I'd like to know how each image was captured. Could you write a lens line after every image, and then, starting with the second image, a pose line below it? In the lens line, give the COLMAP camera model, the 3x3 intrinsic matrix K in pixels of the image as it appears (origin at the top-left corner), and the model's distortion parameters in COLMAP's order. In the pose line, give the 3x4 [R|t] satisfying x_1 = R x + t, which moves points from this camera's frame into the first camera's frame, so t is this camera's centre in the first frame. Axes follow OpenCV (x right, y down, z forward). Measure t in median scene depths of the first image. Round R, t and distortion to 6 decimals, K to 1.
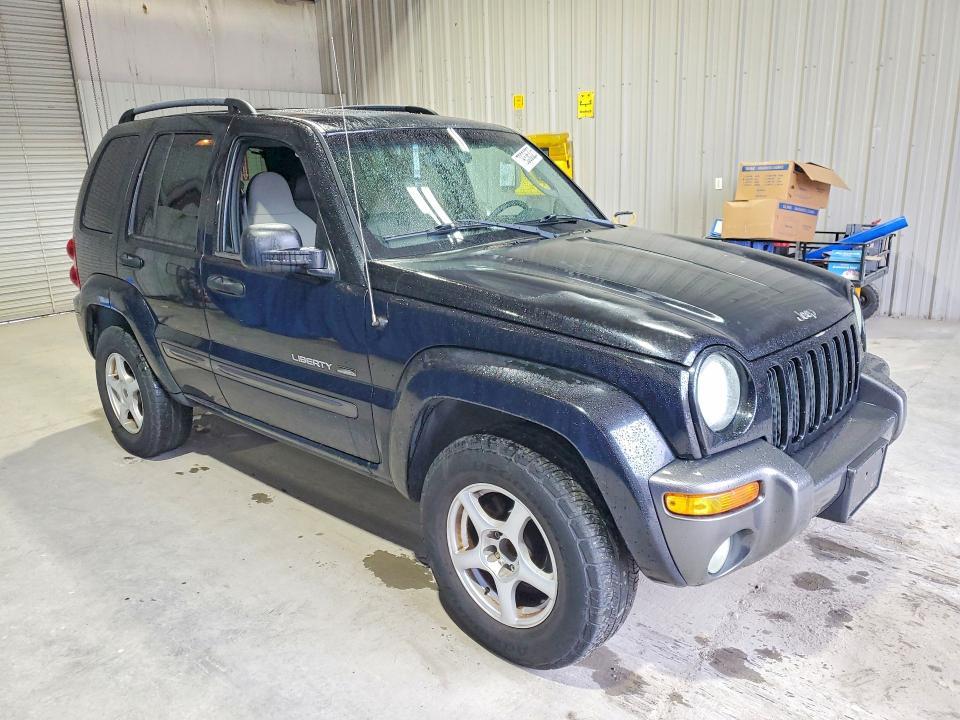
lens RADIAL K [[746.4, 0, 480.0], [0, 746.4, 360.0], [0, 0, 1]] dist [0.013075, -0.001734]
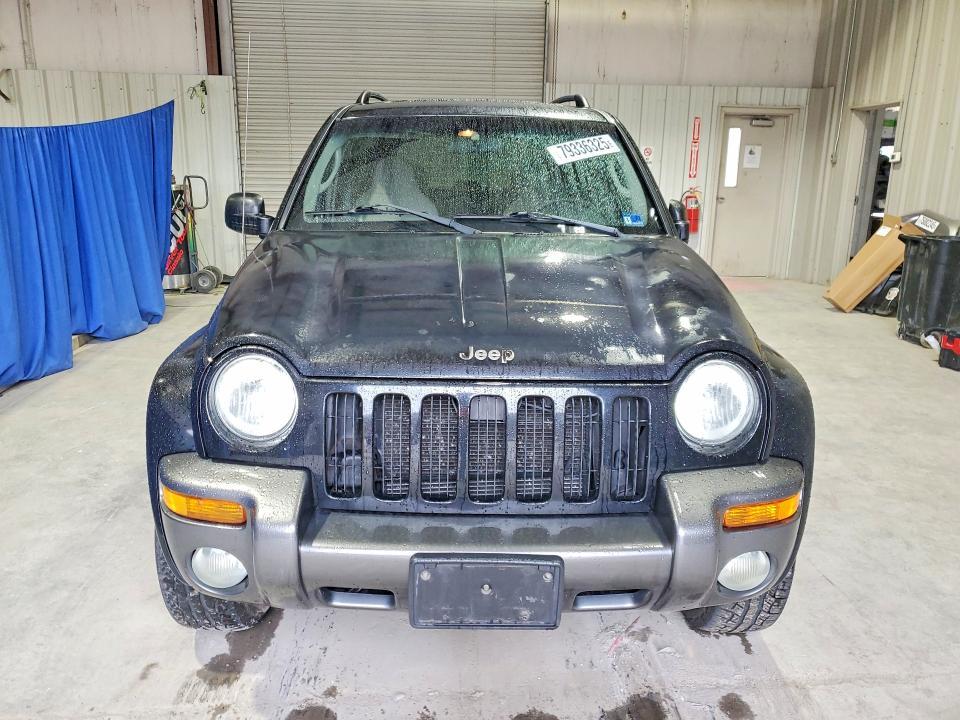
lens RADIAL K [[746.4, 0, 480.0], [0, 746.4, 360.0], [0, 0, 1]] dist [0.013075, -0.001734]
pose [[0.687926, 0.224040, -0.690336, 0.268322], [-0.222493, 0.970466, 0.093236, -0.038646], [0.690836, 0.089455, 0.717456, 0.125485]]
